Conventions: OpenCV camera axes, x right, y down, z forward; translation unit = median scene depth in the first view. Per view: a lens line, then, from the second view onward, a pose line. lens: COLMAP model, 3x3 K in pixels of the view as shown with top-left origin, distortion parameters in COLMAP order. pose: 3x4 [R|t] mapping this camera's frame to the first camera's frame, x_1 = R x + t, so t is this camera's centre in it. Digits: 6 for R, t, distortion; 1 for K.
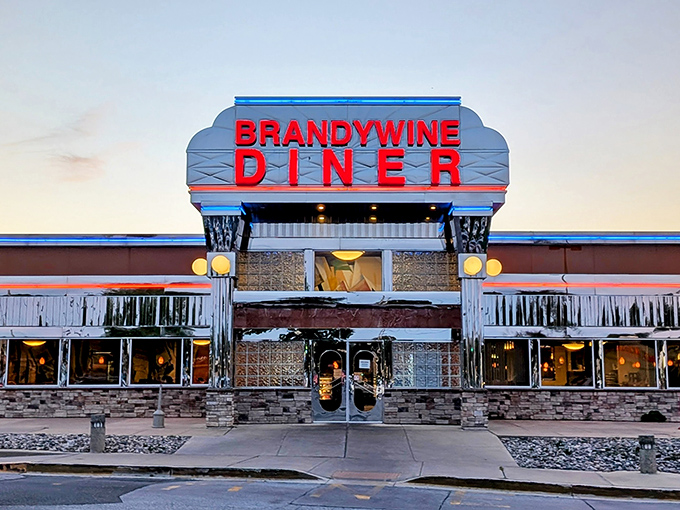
lens RADIAL K [[586.9, 0, 339.2], [0, 586.9, 255.6], [0, 0, 1]] dist [0.007975, -0.020232]
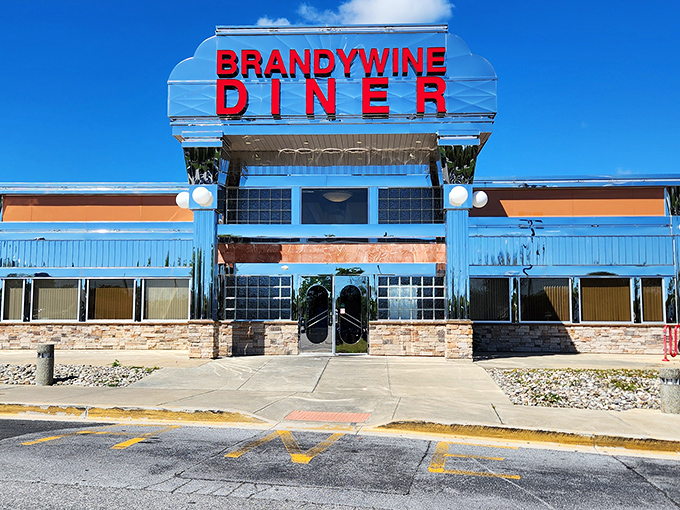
lens RADIAL K [[455.0, 0, 339.8], [0, 455.0, 254.4], [0, 0, 1]] dist [-0.010196, 0.004011]
pose [[0.999720, -0.003186, -0.023449, 0.044838], [0.004564, 0.998250, 0.058962, 0.064703], [0.023220, -0.059052, 0.997985, 0.221717]]
